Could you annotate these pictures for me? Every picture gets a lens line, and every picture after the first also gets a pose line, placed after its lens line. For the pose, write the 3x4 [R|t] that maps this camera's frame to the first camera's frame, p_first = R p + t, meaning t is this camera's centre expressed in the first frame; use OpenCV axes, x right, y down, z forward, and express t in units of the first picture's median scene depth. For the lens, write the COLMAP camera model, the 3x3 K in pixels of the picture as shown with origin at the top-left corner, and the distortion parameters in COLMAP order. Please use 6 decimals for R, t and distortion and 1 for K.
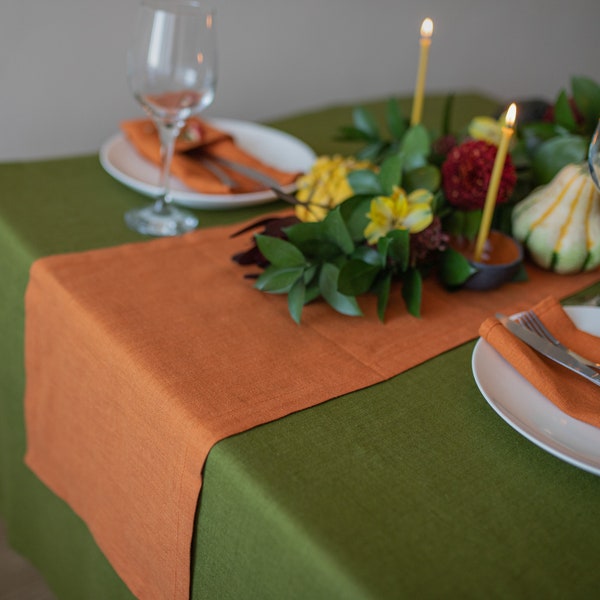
lens RADIAL K [[956.1, 0, 300.0], [0, 956.1, 300.0], [0, 0, 1]] dist [-0.144002, 0.127995]
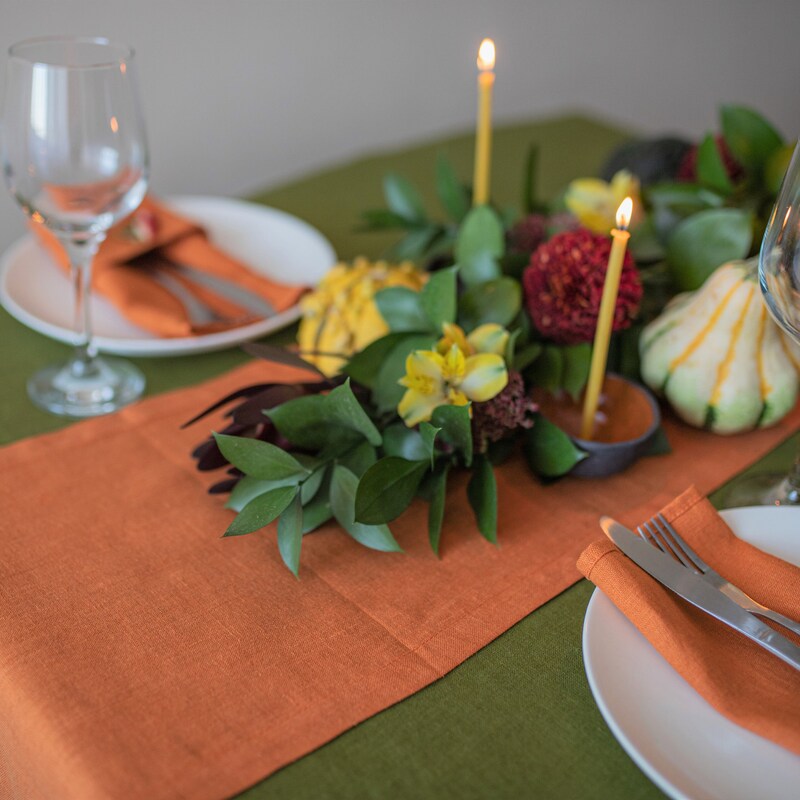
lens RADIAL K [[1274.8, 0, 400.0], [0, 1274.8, 400.0], [0, 0, 1]] dist [-0.144002, 0.127995]
pose [[0.997558, -0.066532, 0.021263, 0.048520], [0.065999, 0.997510, 0.024875, -0.090844], [-0.022865, -0.023411, 0.999464, 0.174895]]
